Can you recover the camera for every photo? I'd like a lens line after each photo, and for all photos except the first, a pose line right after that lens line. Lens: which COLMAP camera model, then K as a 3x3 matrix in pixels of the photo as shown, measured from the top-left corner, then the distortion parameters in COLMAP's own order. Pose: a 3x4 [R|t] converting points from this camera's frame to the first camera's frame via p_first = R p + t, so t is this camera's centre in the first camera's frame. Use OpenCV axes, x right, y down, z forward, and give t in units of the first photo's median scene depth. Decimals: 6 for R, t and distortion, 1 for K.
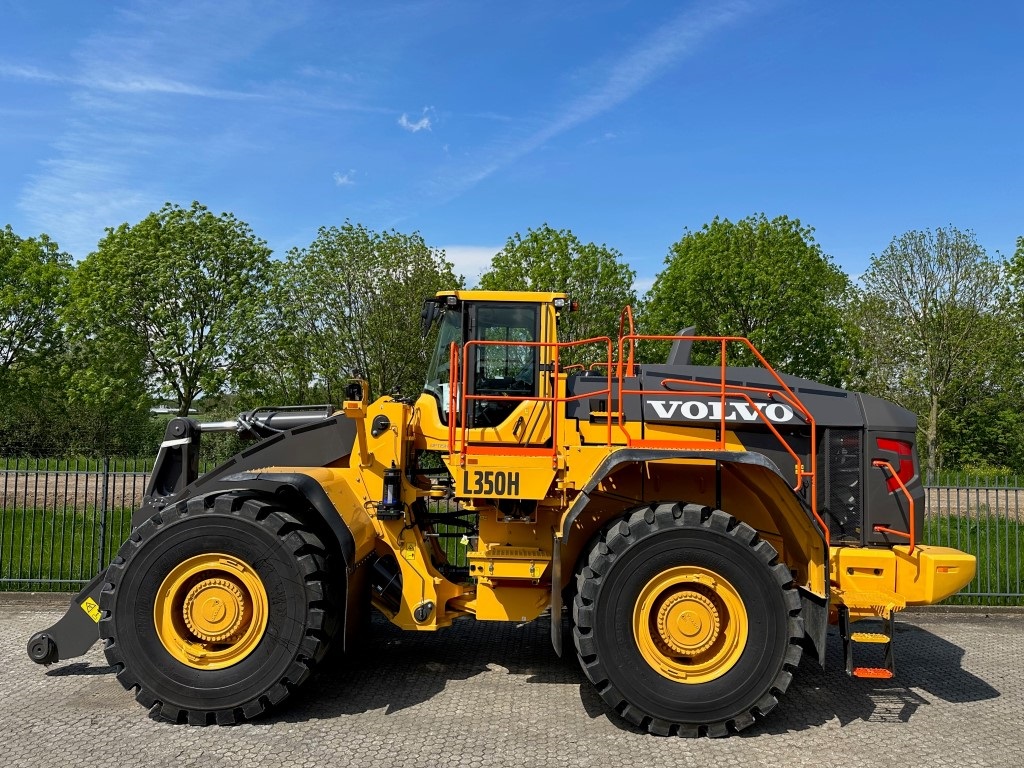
lens RADIAL K [[713.7, 0, 516.2], [0, 713.7, 389.4], [0, 0, 1]] dist [-0.002733, -0.004073]
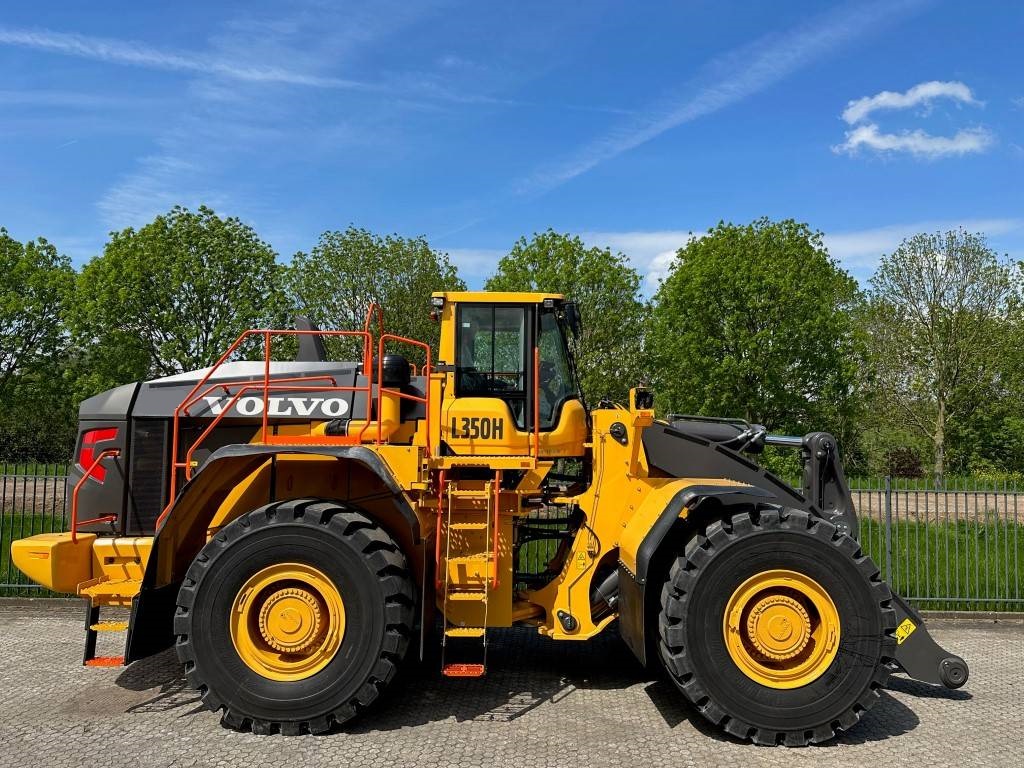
lens RADIAL K [[715.5, 0, 512.0], [0, 715.5, 384.0], [0, 0, 1]] dist [-0.005388, -0.002056]
pose [[1.000000, -0.000400, 0.000127, -0.015952], [0.000402, 0.999898, -0.014266, 0.000504], [-0.000121, 0.014266, 0.999898, 0.003103]]
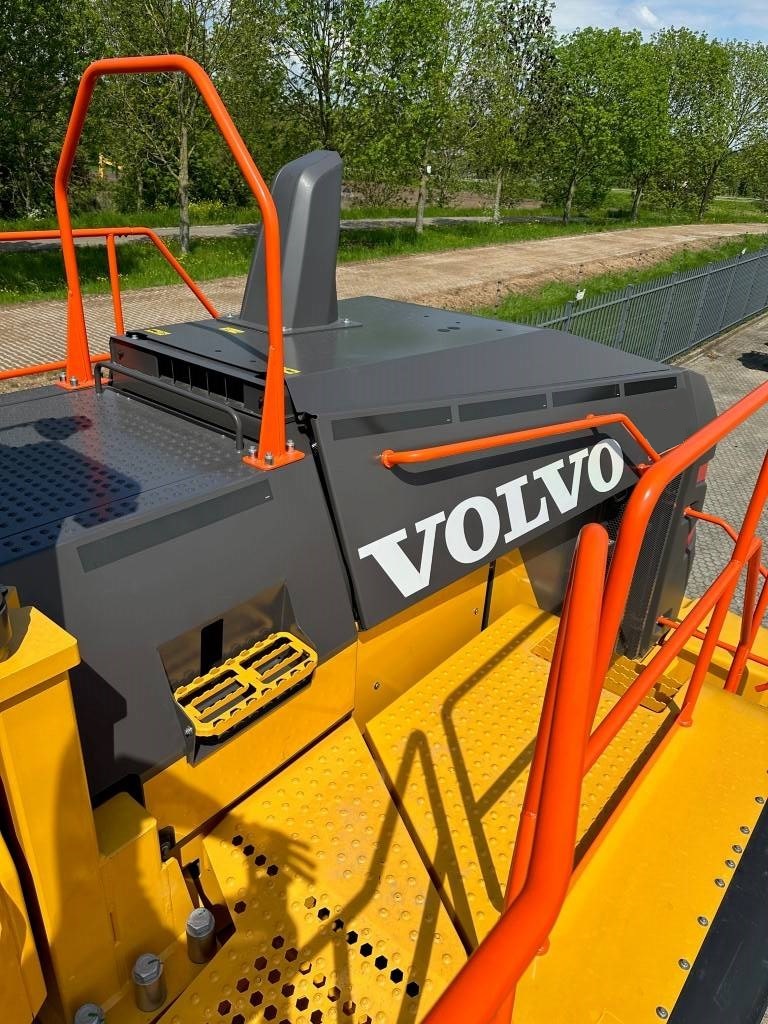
lens RADIAL K [[715.5, 0, 384.0], [0, 715.5, 512.0], [0, 0, 1]] dist [-0.005388, -0.002056]
pose [[0.620671, -0.335096, 0.708857, 0.004806], [-0.095285, 0.865135, 0.492404, -0.041463], [-0.778260, -0.373164, 0.505034, 0.297636]]
